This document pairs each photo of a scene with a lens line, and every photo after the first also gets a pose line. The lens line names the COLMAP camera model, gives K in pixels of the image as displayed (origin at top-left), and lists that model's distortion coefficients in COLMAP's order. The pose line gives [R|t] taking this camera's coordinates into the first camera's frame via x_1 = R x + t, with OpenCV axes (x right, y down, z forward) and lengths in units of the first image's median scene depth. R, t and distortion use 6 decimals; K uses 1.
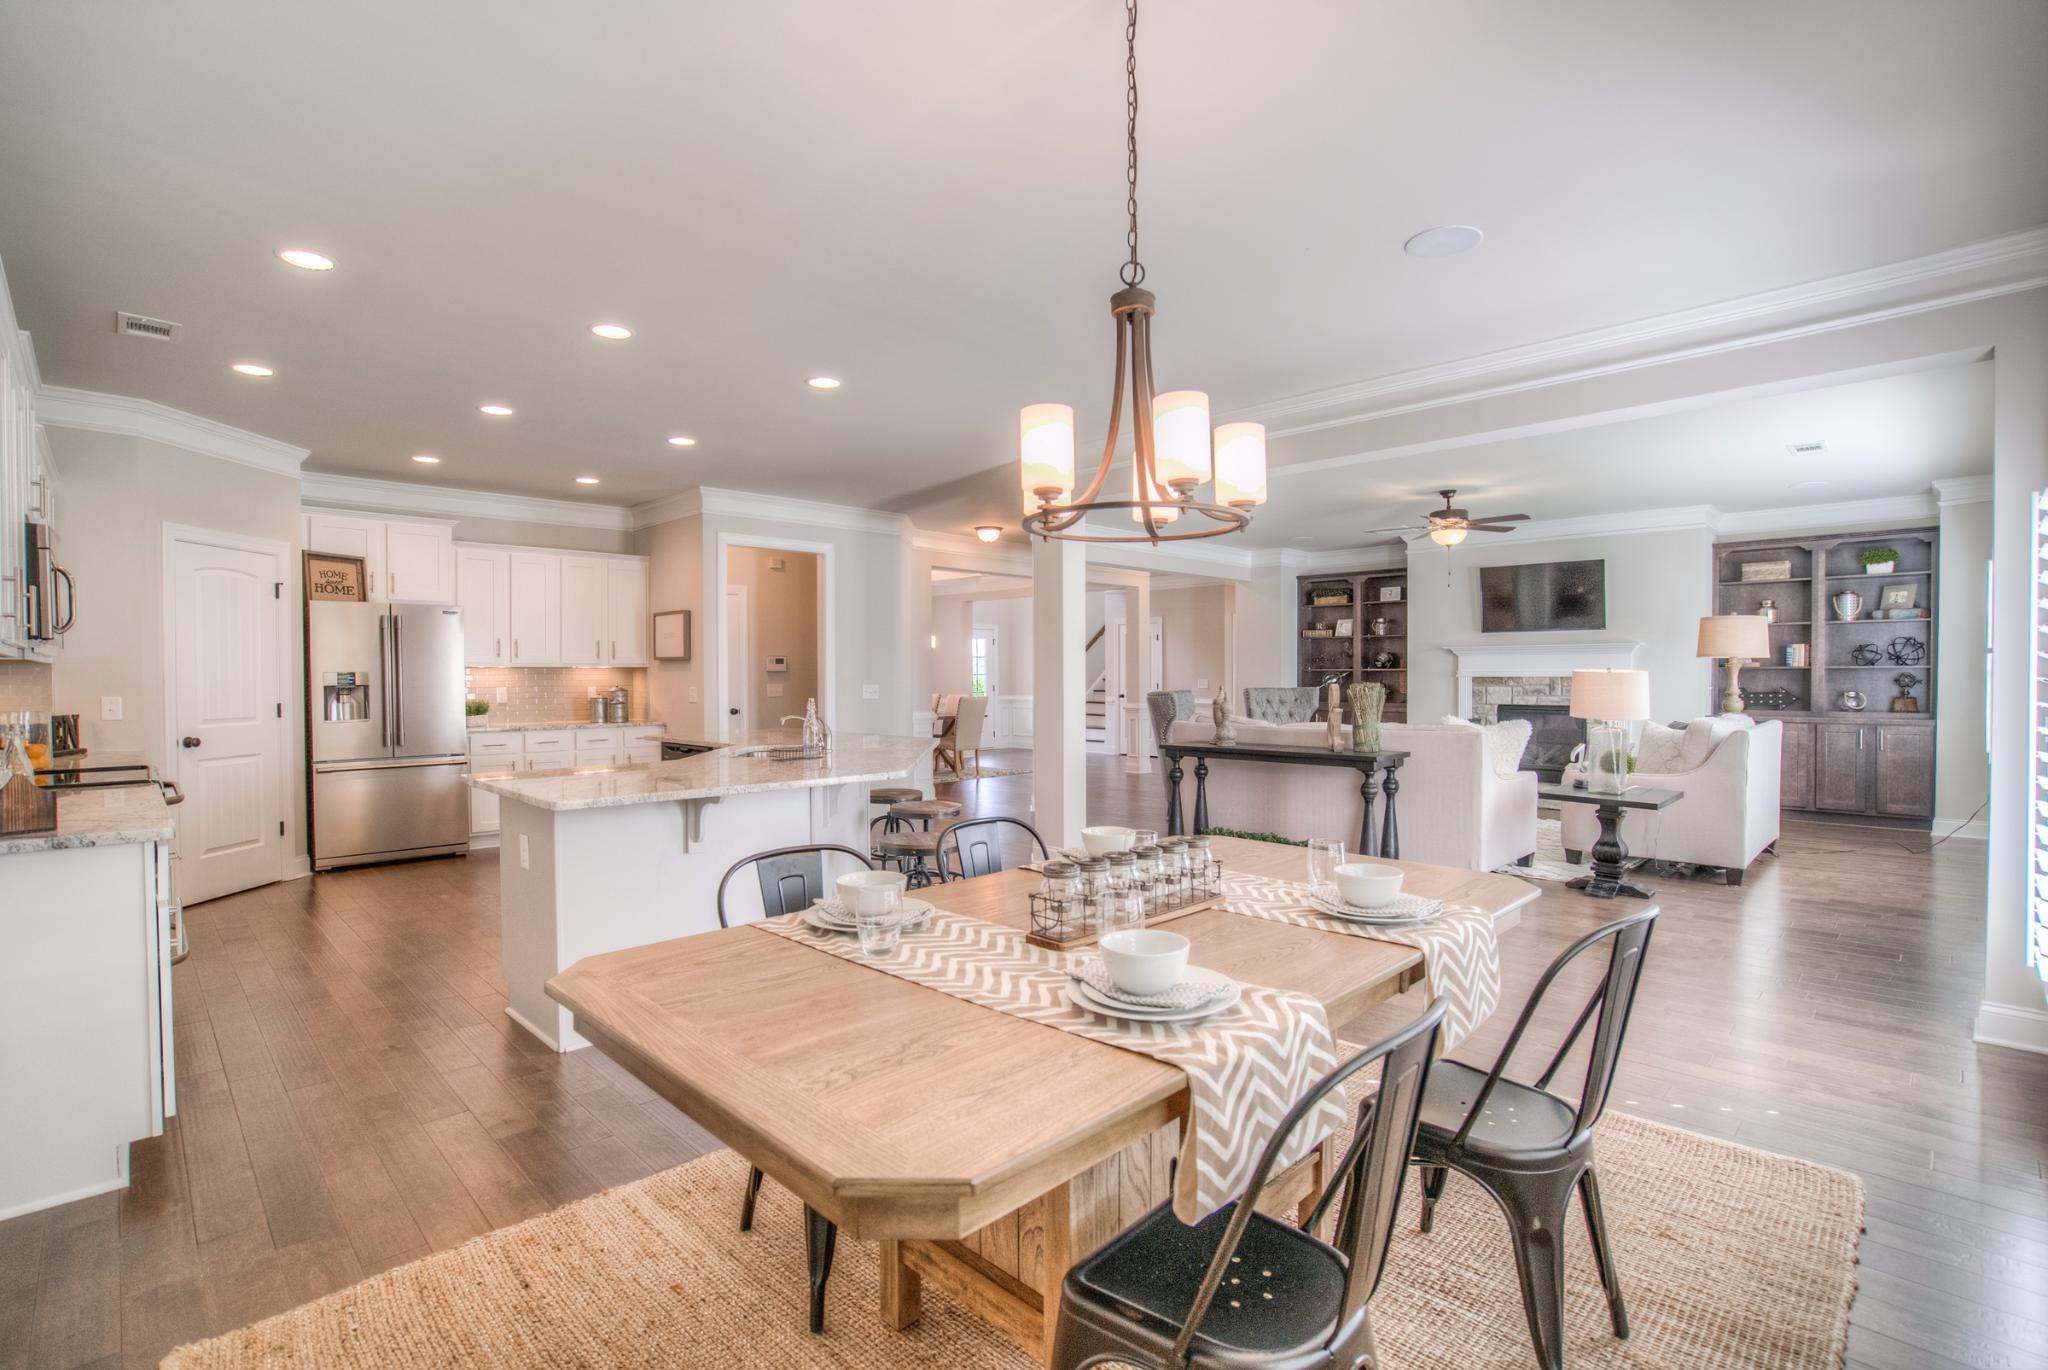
lens RADIAL K [[951.0, 0, 1024.0], [0, 951.0, 685.0], [0, 0, 1]] dist [-0.078351, 0.036808]
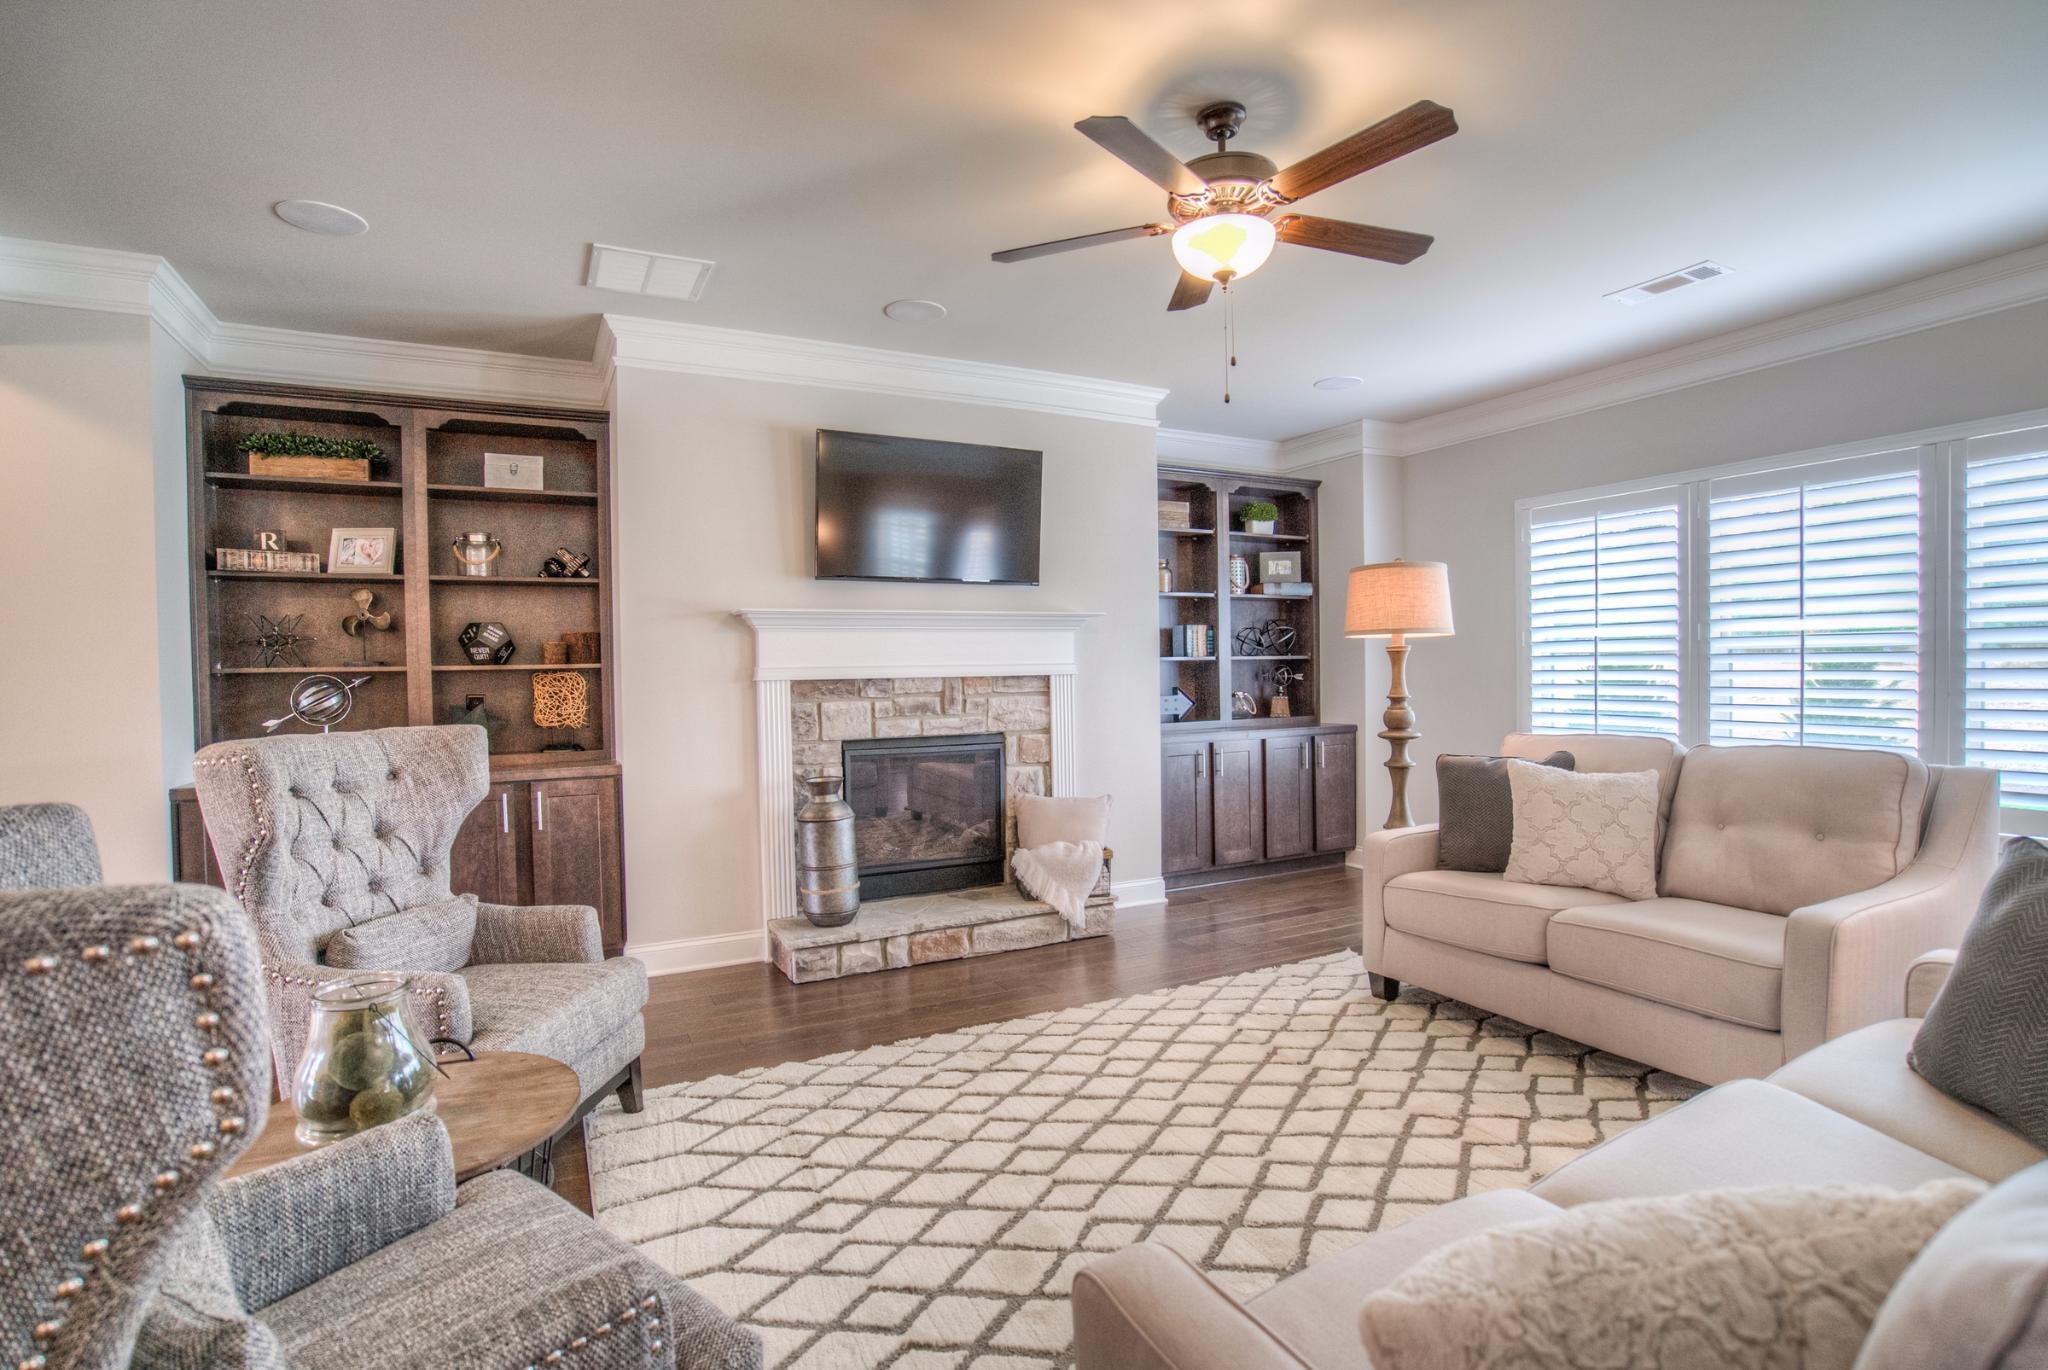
lens RADIAL K [[951.0, 0, 1024.0], [0, 951.0, 685.0], [0, 0, 1]] dist [-0.078351, 0.036808]
pose [[0.302872, -0.016665, 0.952885, 0.091680], [0.025029, 0.999641, 0.009527, -0.007401], [-0.952702, 0.020964, 0.303181, 0.719646]]
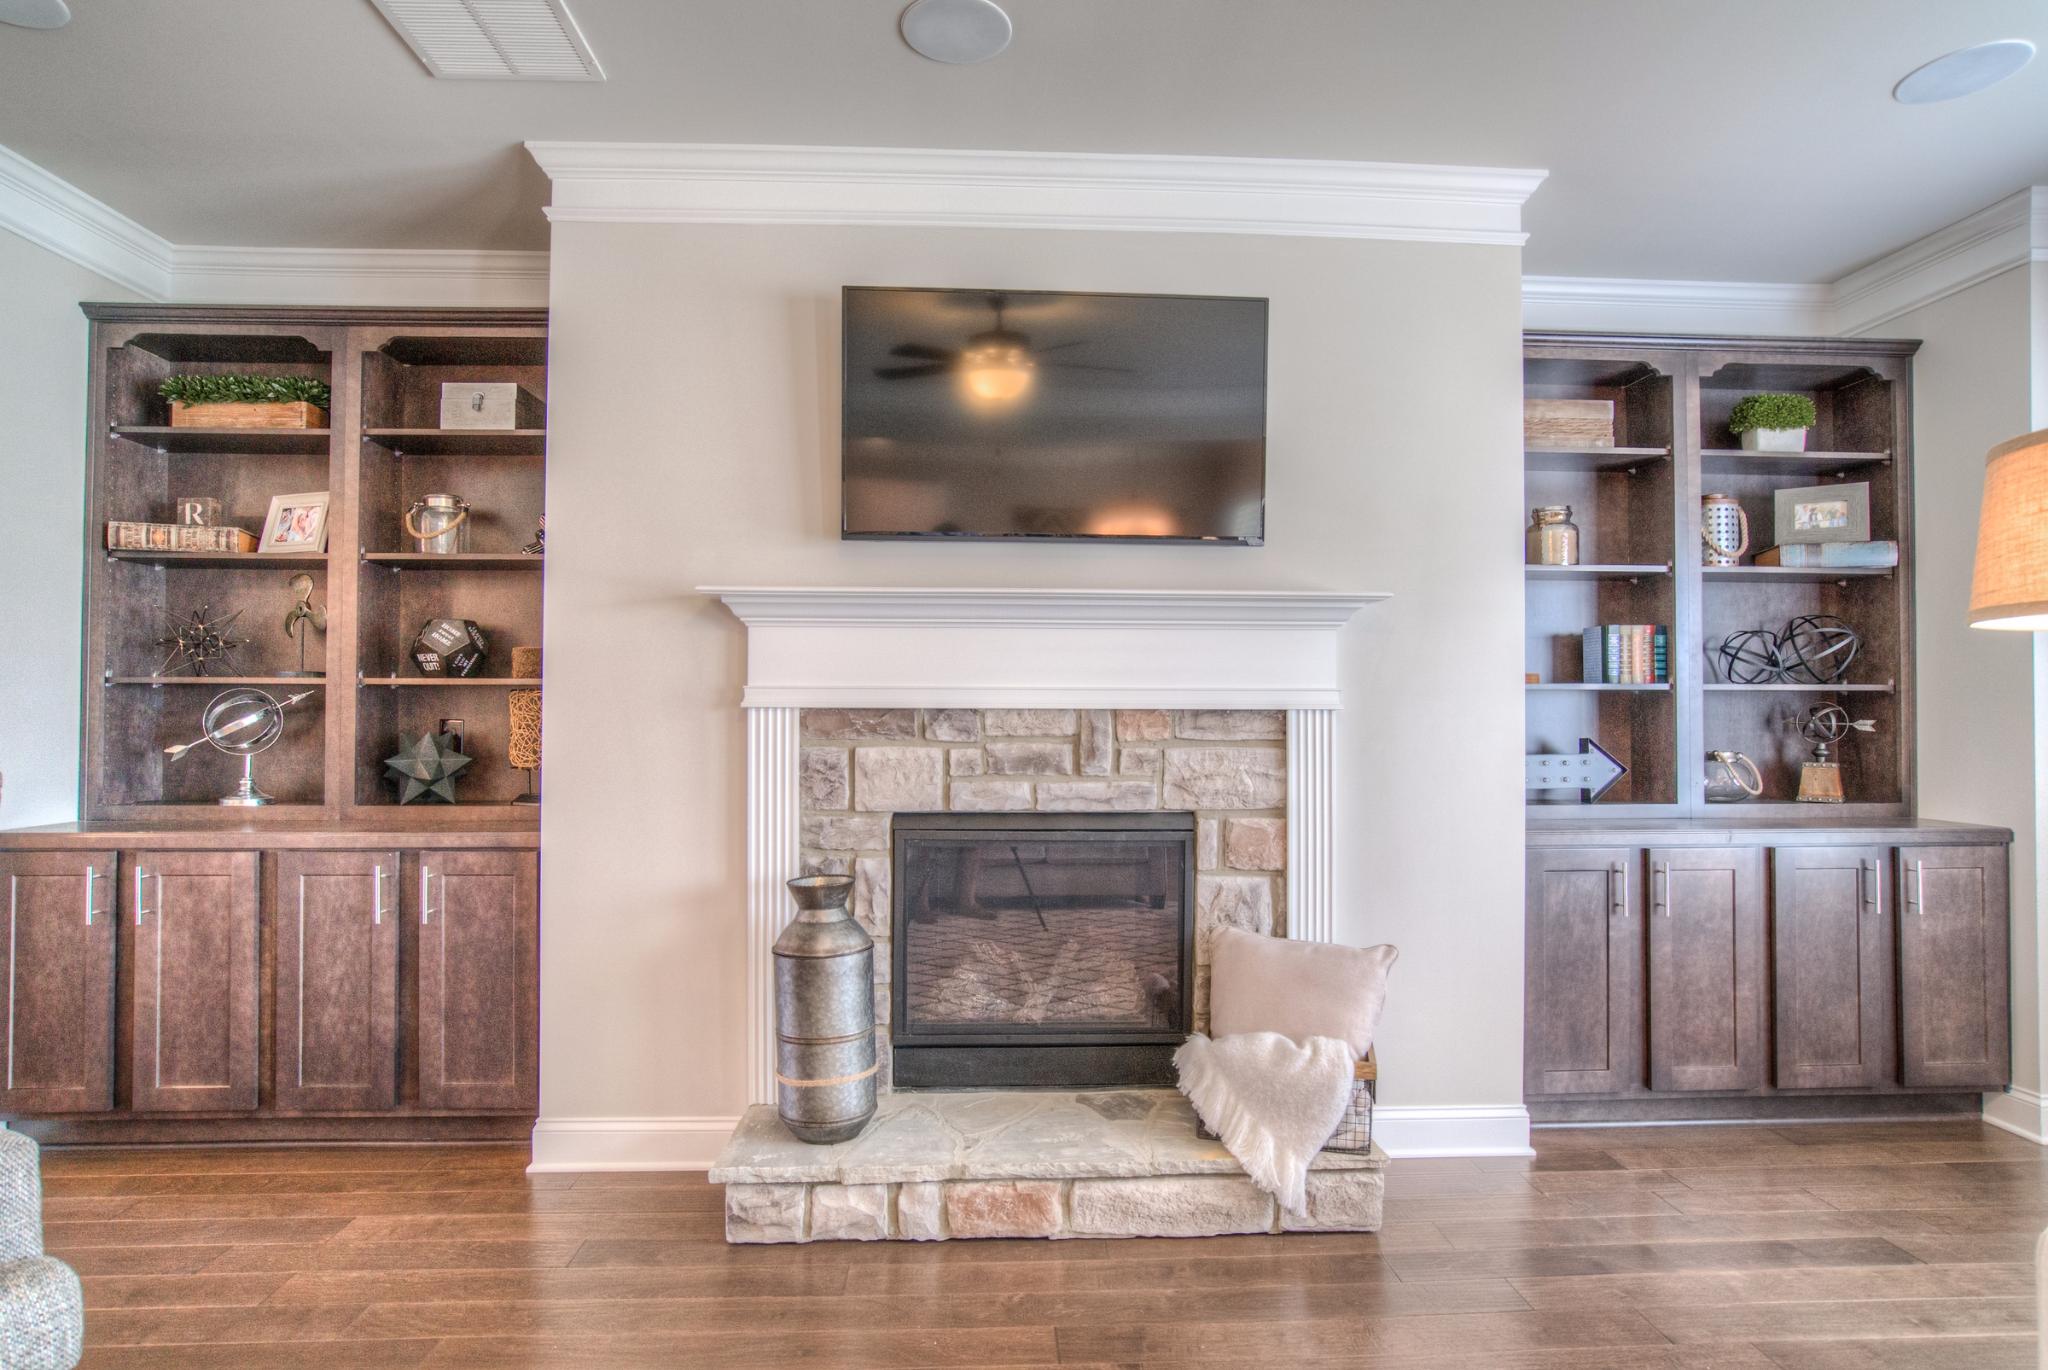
lens RADIAL K [[1066.0, 0, 1024.0], [0, 1066.0, 685.0], [0, 0, 1]] dist [-0.050535, 0.027362]
pose [[0.668344, 0.022601, 0.743509, 0.283124], [0.001245, 0.999503, -0.031502, -0.005369], [-0.743851, 0.021980, 0.667984, 0.711434]]
